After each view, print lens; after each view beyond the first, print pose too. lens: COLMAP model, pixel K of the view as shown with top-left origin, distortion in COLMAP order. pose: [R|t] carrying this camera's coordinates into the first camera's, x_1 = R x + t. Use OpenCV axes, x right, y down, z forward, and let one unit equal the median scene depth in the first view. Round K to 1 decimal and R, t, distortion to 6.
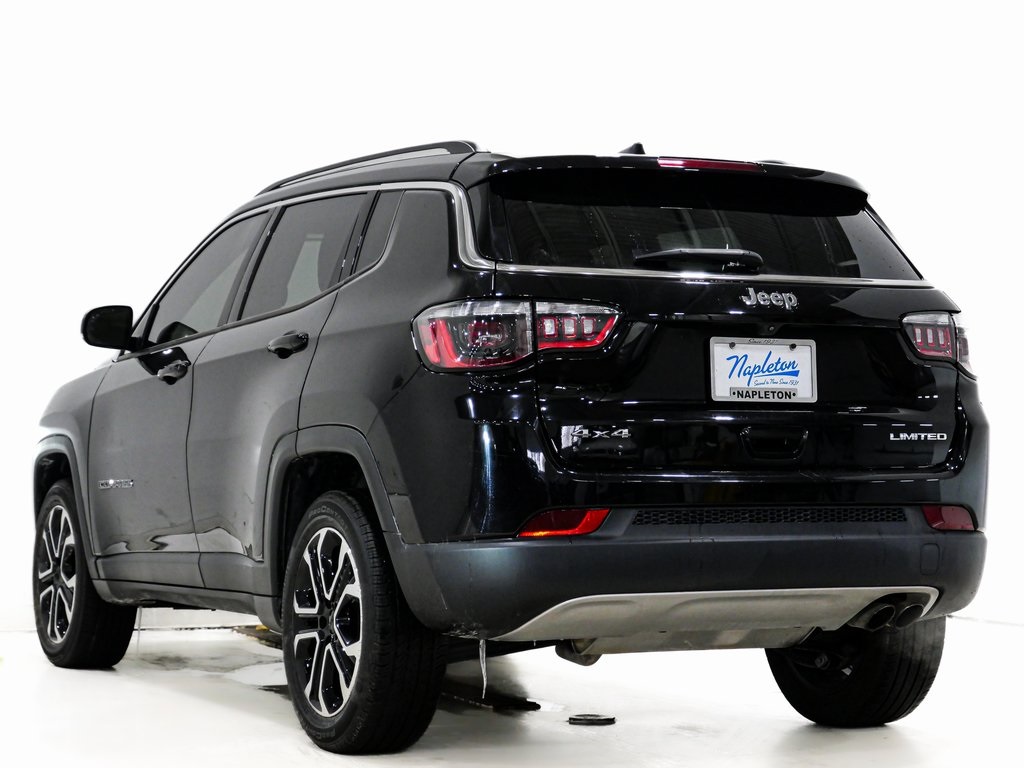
lens RADIAL K [[2664.0, 0, 513.6], [0, 2664.0, 380.7], [0, 0, 1]] dist [-0.010878, 0.000000]
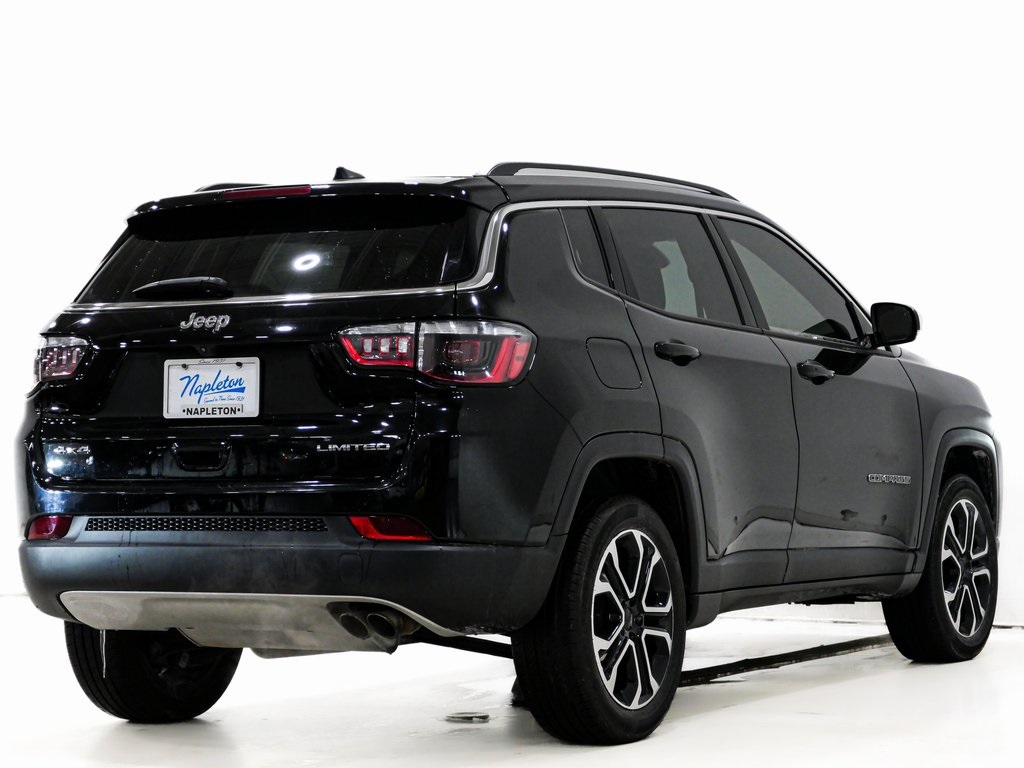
lens RADIAL K [[2579.8, 0, 512.4], [0, 2579.8, 386.0], [0, 0, 1]] dist [-0.102314, 0.000000]
pose [[0.574415, -0.032592, -0.817915, 1.008697], [0.034531, 0.999282, -0.015568, 0.015485], [0.817835, -0.019301, 0.575128, 0.502859]]
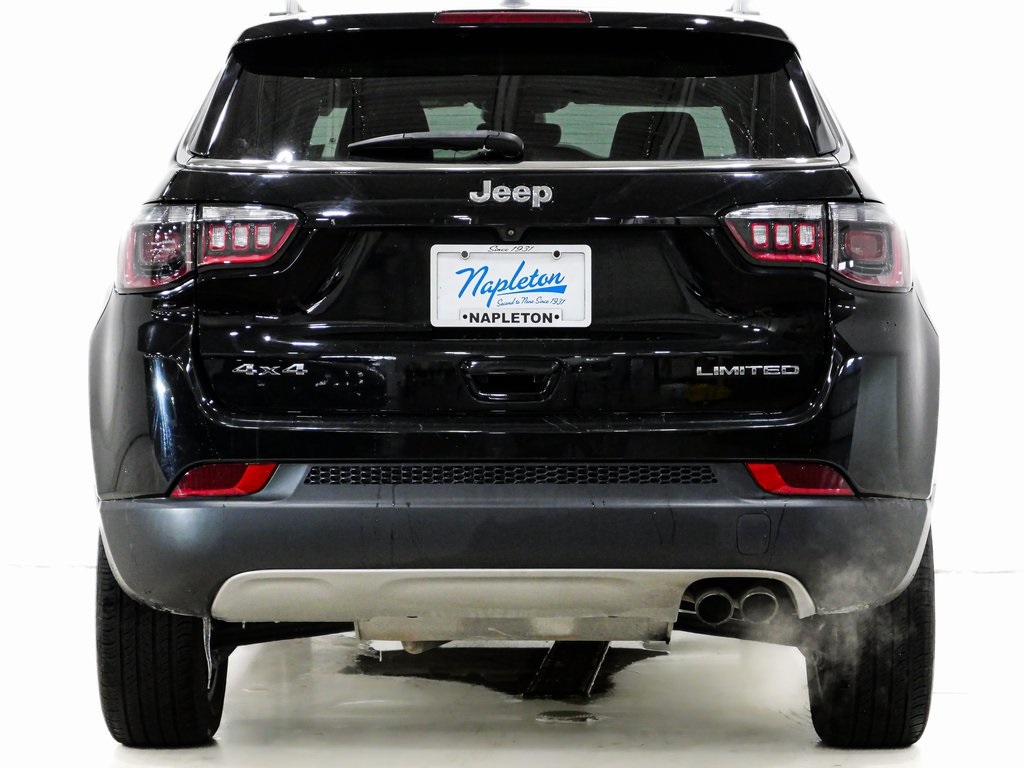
lens RADIAL K [[2953.0, 0, 509.0], [0, 2953.0, 387.0], [0, 0, 1]] dist [0.196197, 0.000000]
pose [[0.883304, -0.004646, -0.468778, 0.494450], [0.016249, 0.999653, 0.020710, 0.007582], [0.468520, -0.025910, 0.883073, 0.241657]]
